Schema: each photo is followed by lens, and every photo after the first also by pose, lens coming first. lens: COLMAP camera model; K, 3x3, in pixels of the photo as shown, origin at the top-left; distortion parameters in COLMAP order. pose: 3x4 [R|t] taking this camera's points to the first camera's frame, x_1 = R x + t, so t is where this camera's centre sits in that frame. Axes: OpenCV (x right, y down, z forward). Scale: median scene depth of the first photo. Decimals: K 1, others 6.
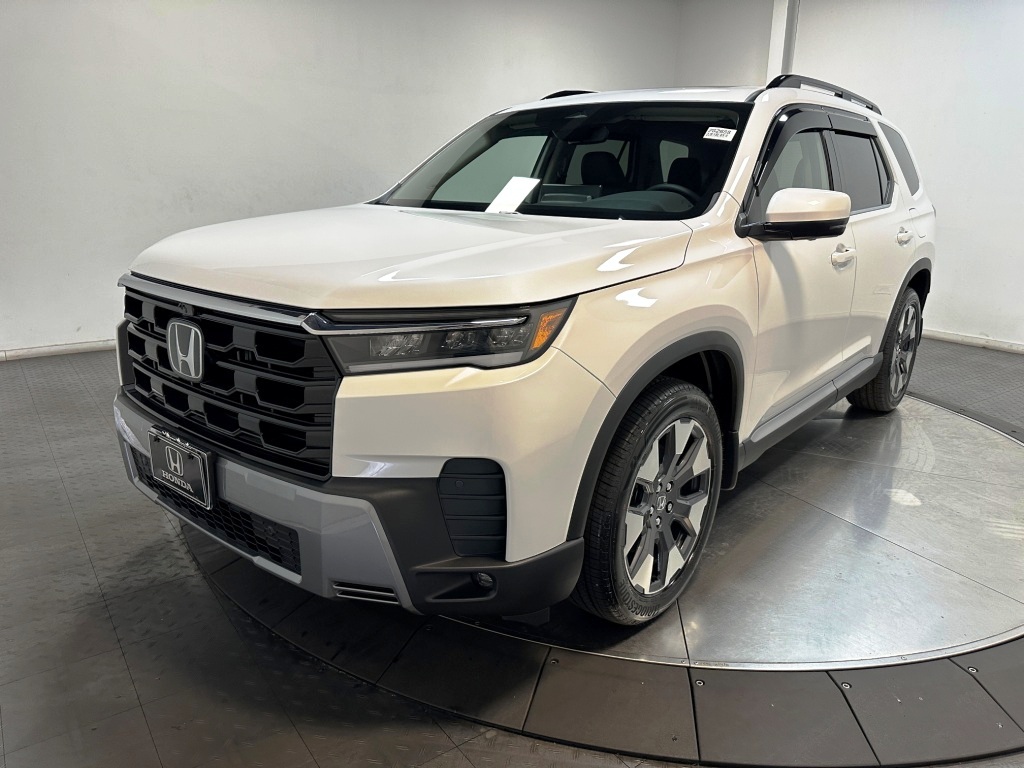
lens RADIAL K [[730.7, 0, 512.0], [0, 730.7, 384.0], [0, 0, 1]] dist [0.092159, -0.164392]
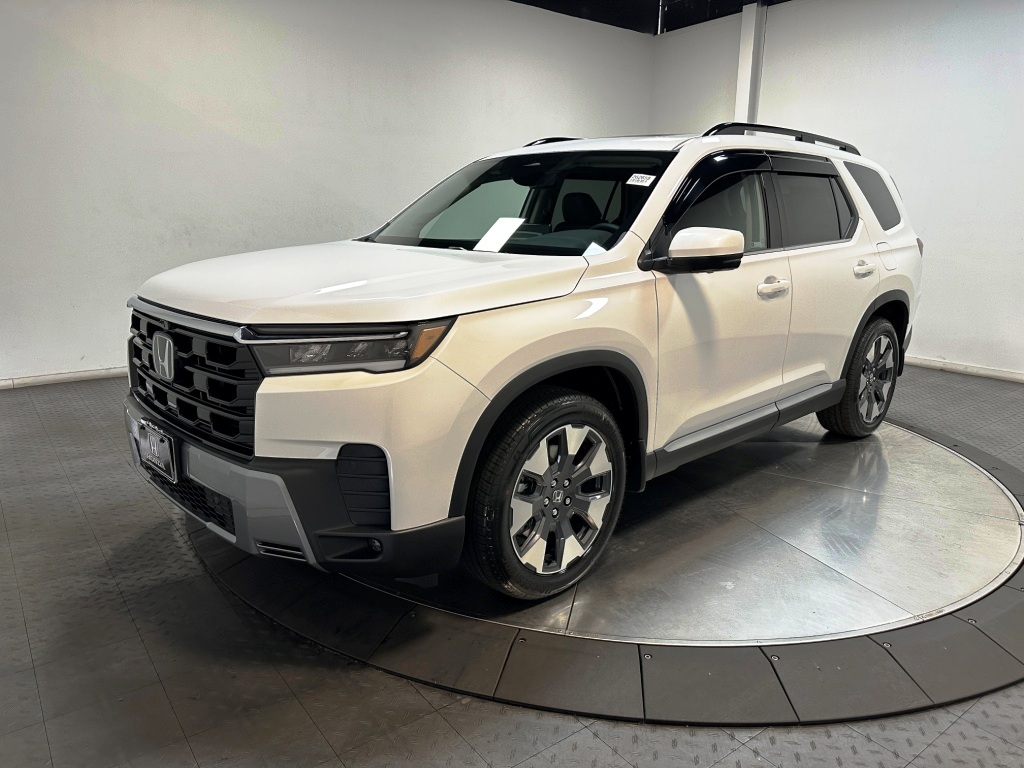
lens RADIAL K [[737.3, 0, 512.0], [0, 737.3, 384.0], [0, 0, 1]] dist [0.090197, -0.168406]
pose [[0.993576, 0.019783, -0.111427, 0.274042], [-0.024481, 0.998861, -0.040957, 0.035742], [0.110490, 0.043422, 0.992928, -0.187152]]
